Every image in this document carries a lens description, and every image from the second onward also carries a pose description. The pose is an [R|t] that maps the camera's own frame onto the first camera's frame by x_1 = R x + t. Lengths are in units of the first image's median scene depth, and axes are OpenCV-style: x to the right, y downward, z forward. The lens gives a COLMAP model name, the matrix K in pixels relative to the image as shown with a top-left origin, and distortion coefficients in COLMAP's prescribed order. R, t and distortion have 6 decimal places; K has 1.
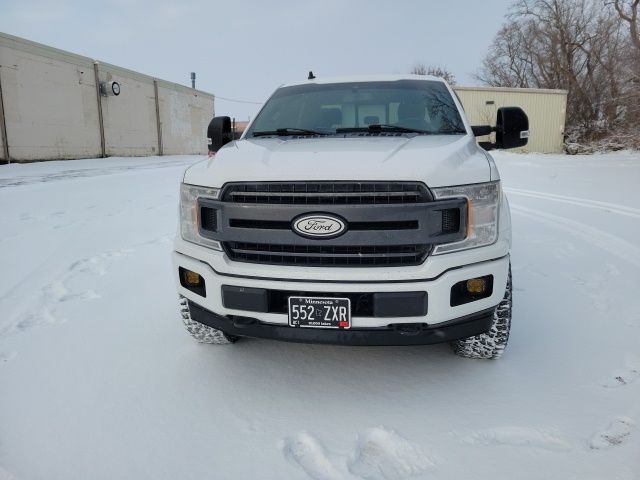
lens RADIAL K [[481.7, 0, 325.7], [0, 481.7, 222.0], [0, 0, 1]] dist [0.049445, -0.033391]
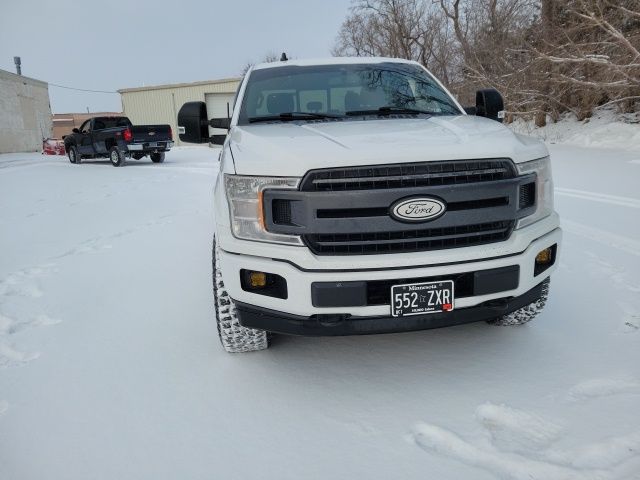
lens RADIAL K [[481.7, 0, 325.7], [0, 481.7, 222.0], [0, 0, 1]] dist [0.049445, -0.033391]
pose [[0.954791, -0.082909, 0.285482, -0.457660], [0.077157, 0.996526, 0.031358, -0.010742], [-0.287090, -0.007913, 0.957871, 0.125556]]
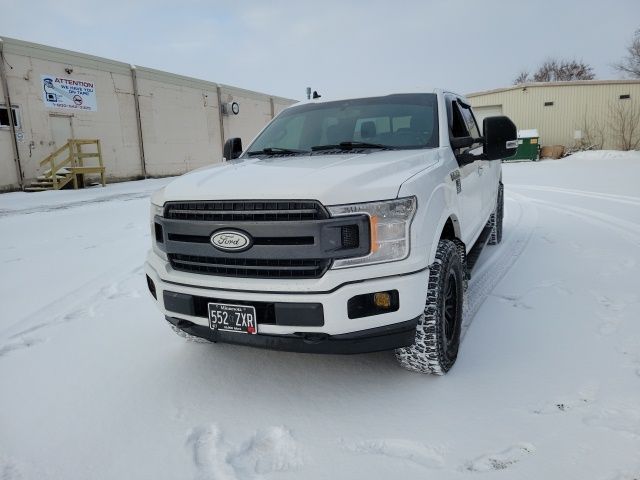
lens RADIAL K [[479.4, 0, 323.6], [0, 479.4, 230.1], [0, 0, 1]] dist [0.053604, -0.033842]
pose [[0.966897, 0.005325, -0.255111, 0.467193], [-0.005091, 0.999986, 0.001576, -0.018417], [0.255115, -0.000225, 0.966911, -0.019632]]
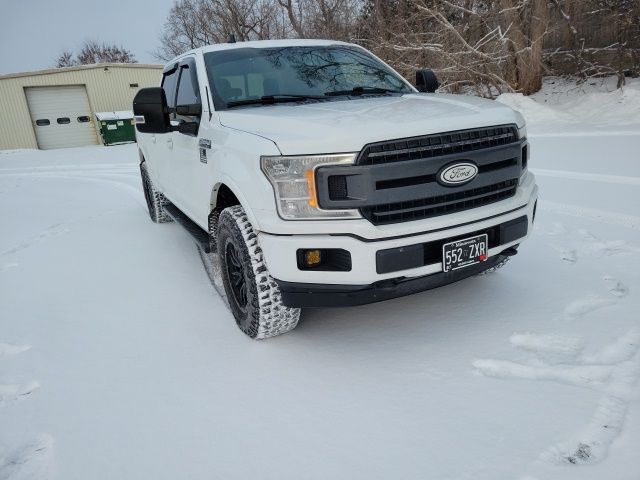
lens RADIAL K [[482.5, 0, 327.1], [0, 482.5, 237.7], [0, 0, 1]] dist [0.044552, -0.028597]
pose [[0.808160, -0.204740, 0.552231, -0.855385], [0.168706, 0.978816, 0.116005, -0.025932], [-0.564283, -0.000586, 0.825581, 0.266965]]
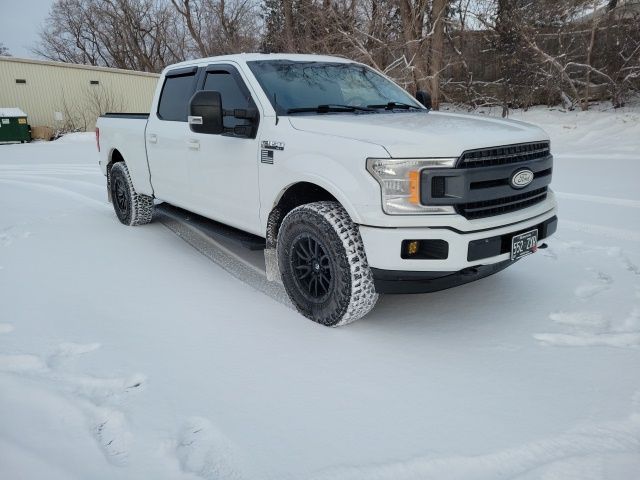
lens RADIAL K [[481.7, 0, 325.7], [0, 481.7, 222.0], [0, 0, 1]] dist [0.049445, -0.033391]
pose [[0.664657, -0.165003, 0.728701, -1.310576], [0.140422, 0.985516, 0.095075, -0.073799], [-0.733834, 0.039133, 0.678200, 0.491682]]
